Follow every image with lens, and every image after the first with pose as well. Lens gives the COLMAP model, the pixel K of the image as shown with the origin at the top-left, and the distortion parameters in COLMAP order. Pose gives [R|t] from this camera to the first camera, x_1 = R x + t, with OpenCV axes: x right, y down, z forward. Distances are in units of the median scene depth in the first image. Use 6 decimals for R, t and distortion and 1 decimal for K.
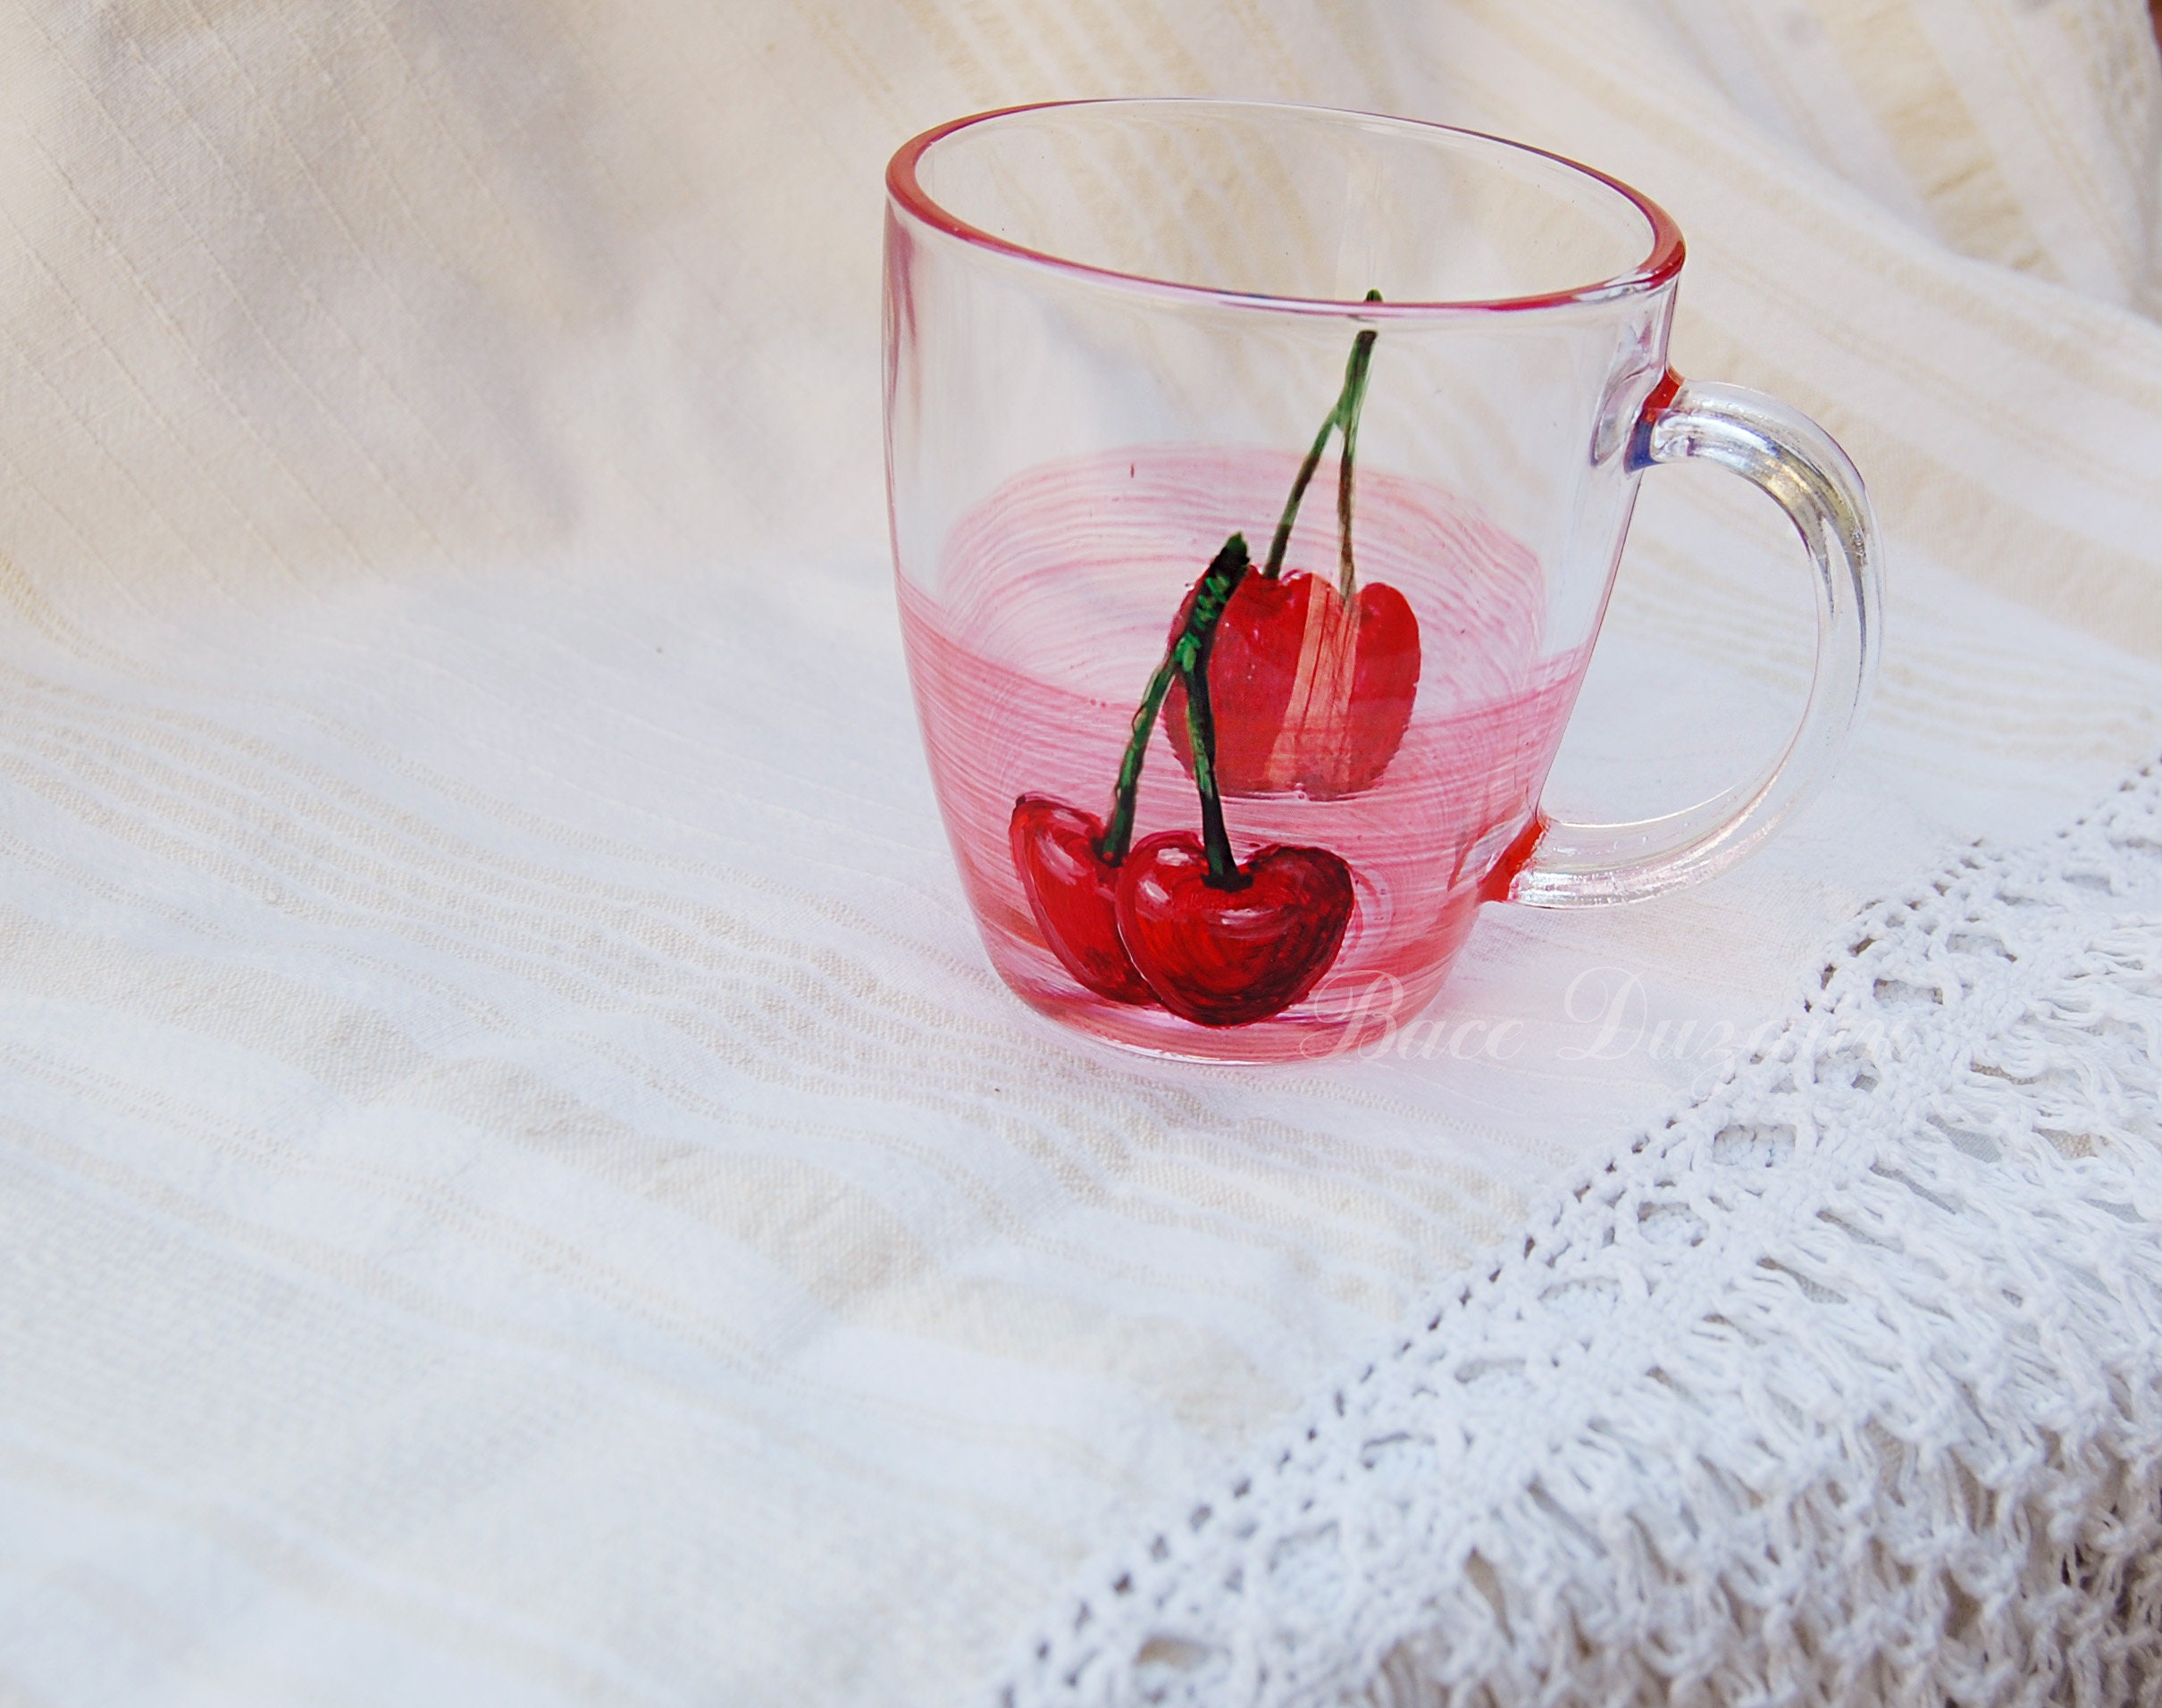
lens RADIAL K [[1486.7, 0, 1081.0], [0, 1486.7, 854.0], [0, 0, 1]] dist [-0.001803, 0.000670]
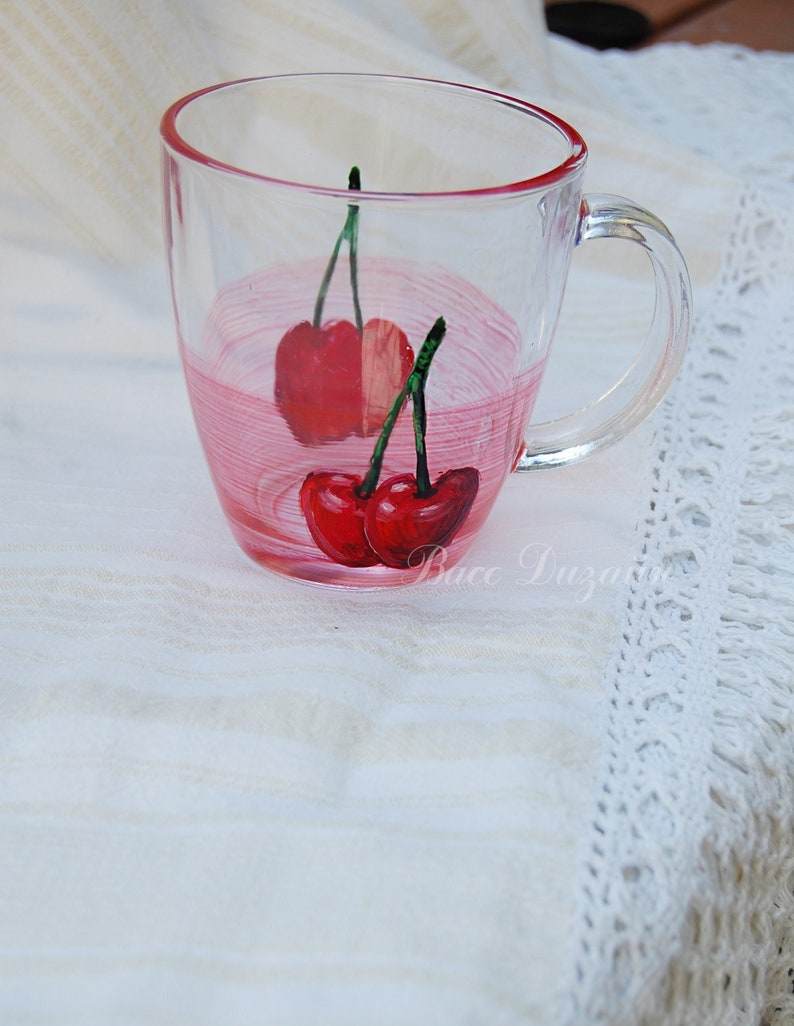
lens RADIAL K [[792.4, 0, 397.0], [0, 792.4, 513.0], [0, 0, 1]] dist [0.018699, 0.001122]
pose [[0.961175, -0.217881, 0.169327, -0.117049], [0.210158, 0.975669, 0.062484, -0.029442], [-0.178821, -0.024473, 0.983577, -0.001505]]
